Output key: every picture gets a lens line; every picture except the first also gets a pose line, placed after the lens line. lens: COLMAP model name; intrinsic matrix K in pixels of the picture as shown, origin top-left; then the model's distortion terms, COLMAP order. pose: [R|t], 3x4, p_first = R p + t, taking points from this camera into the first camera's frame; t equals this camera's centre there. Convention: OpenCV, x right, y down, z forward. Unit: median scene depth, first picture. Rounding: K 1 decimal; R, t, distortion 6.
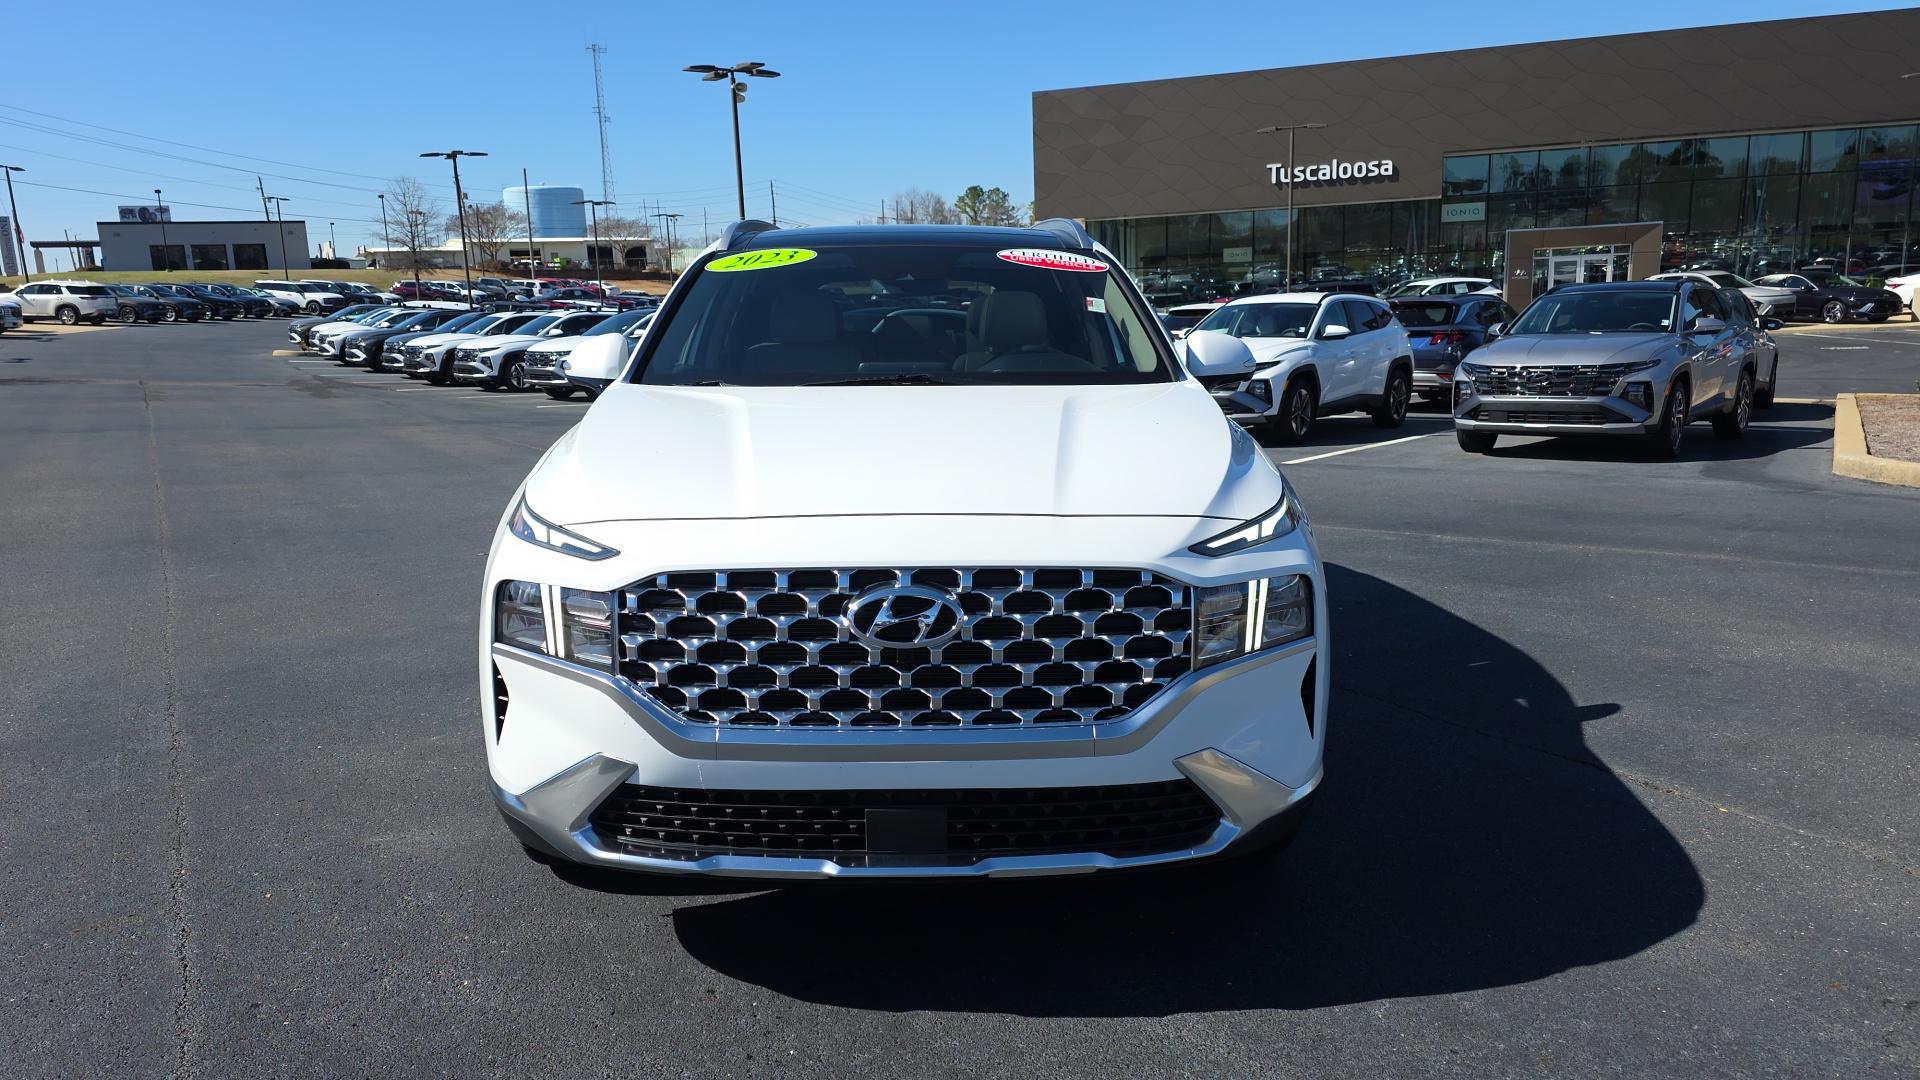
lens RADIAL K [[1298.9, 0, 934.2], [0, 1298.9, 538.5], [0, 0, 1]] dist [0.056423, -0.059170]
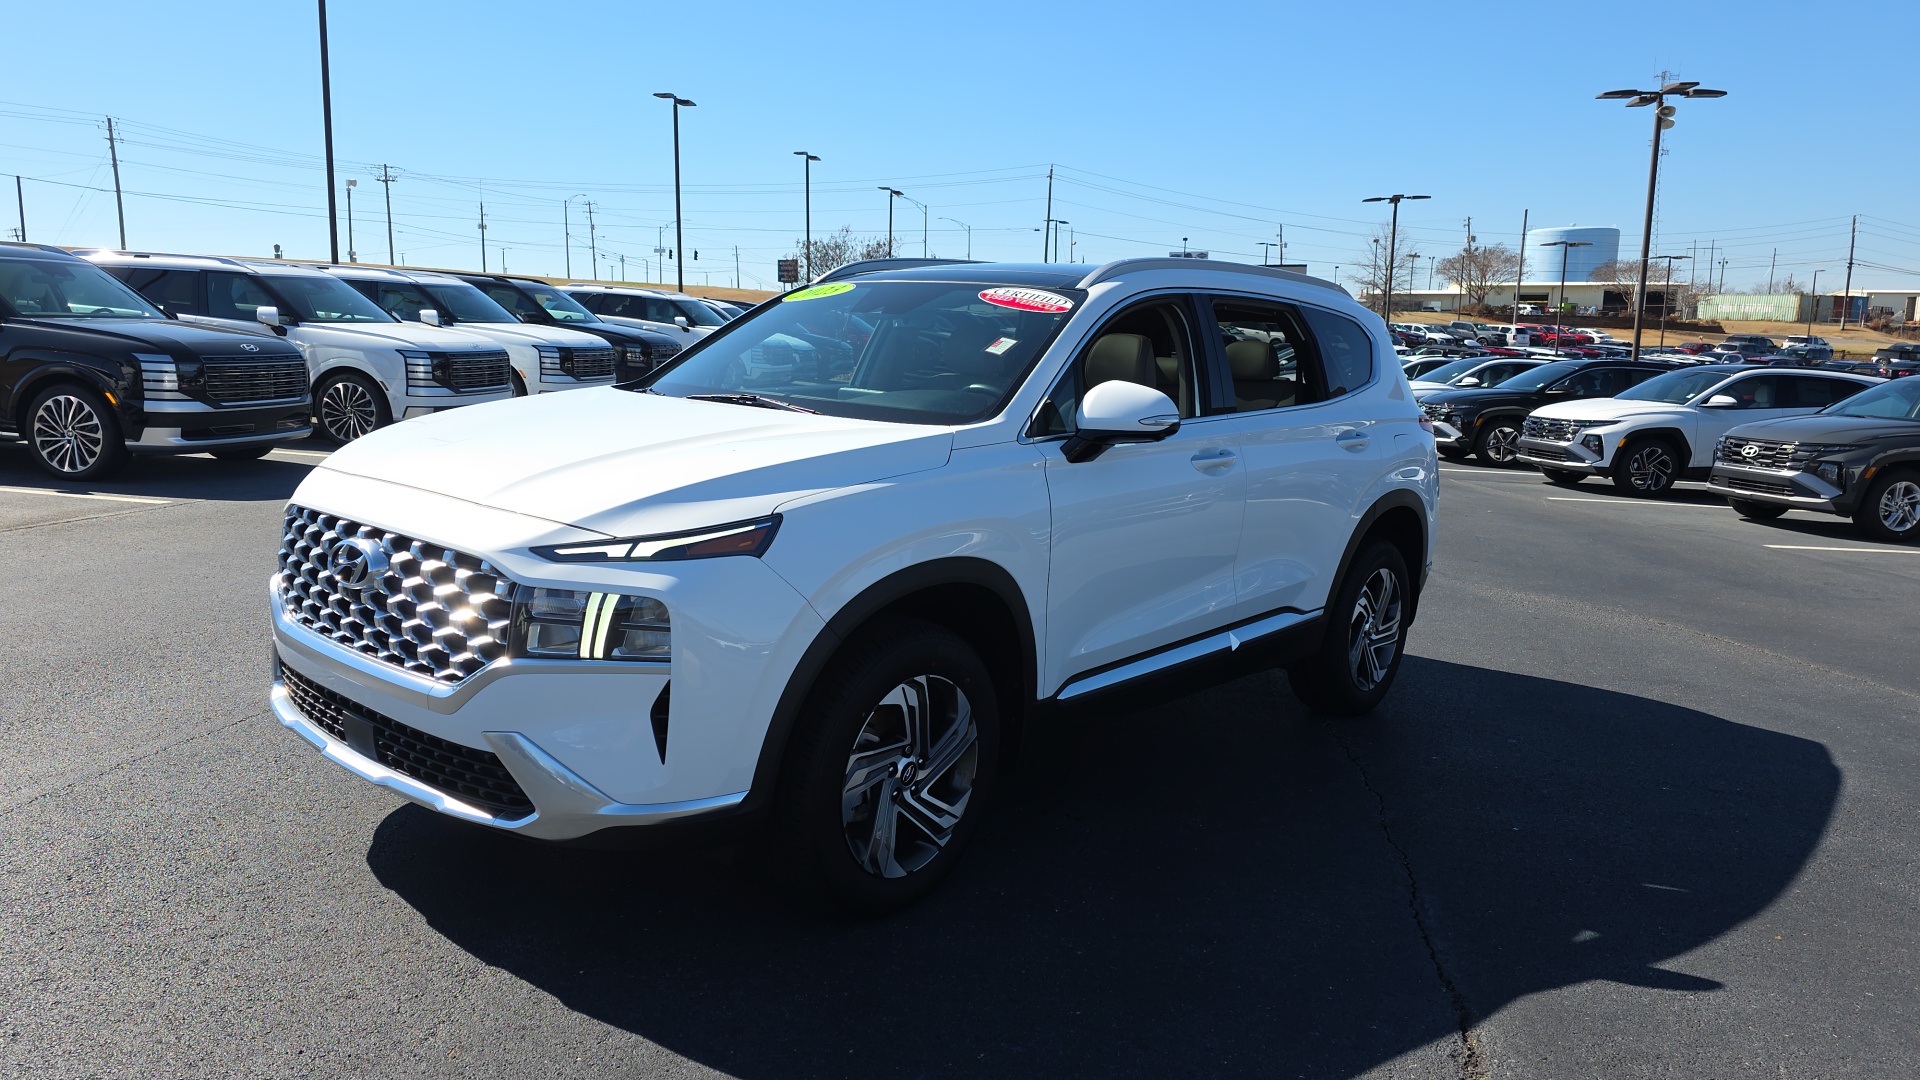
lens RADIAL K [[1298.9, 0, 920.9], [0, 1298.9, 541.6], [0, 0, 1]] dist [0.056423, -0.059170]
pose [[0.729849, 0.148004, -0.667395, 0.116960], [-0.167486, 0.985241, 0.035331, -0.009296], [0.662774, 0.085993, 0.743865, 0.039337]]
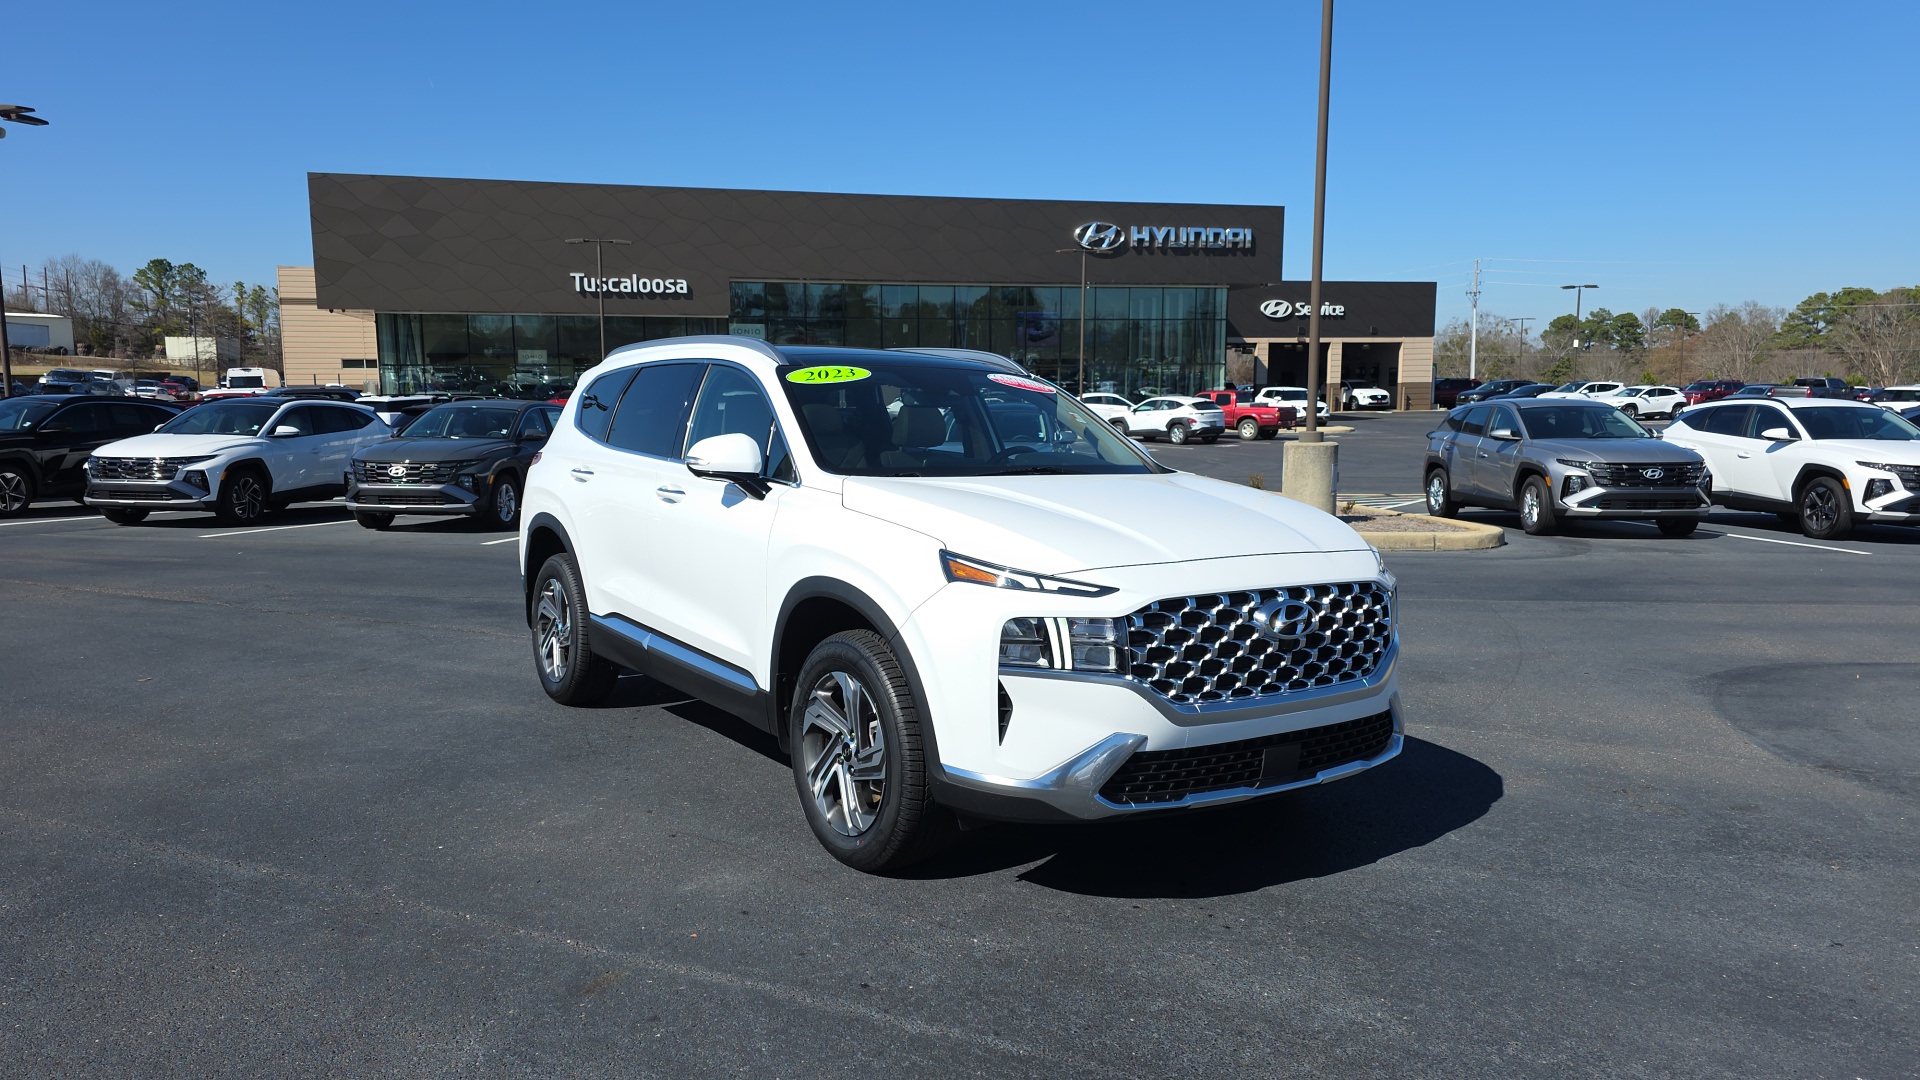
lens RADIAL K [[1298.9, 0, 954.4], [0, 1298.9, 543.5], [0, 0, 1]] dist [0.056423, -0.059170]
pose [[0.828400, -0.031705, 0.559240, -0.117495], [0.072299, 0.996097, -0.050624, 0.001912], [-0.555452, 0.082369, 0.827459, -0.007883]]
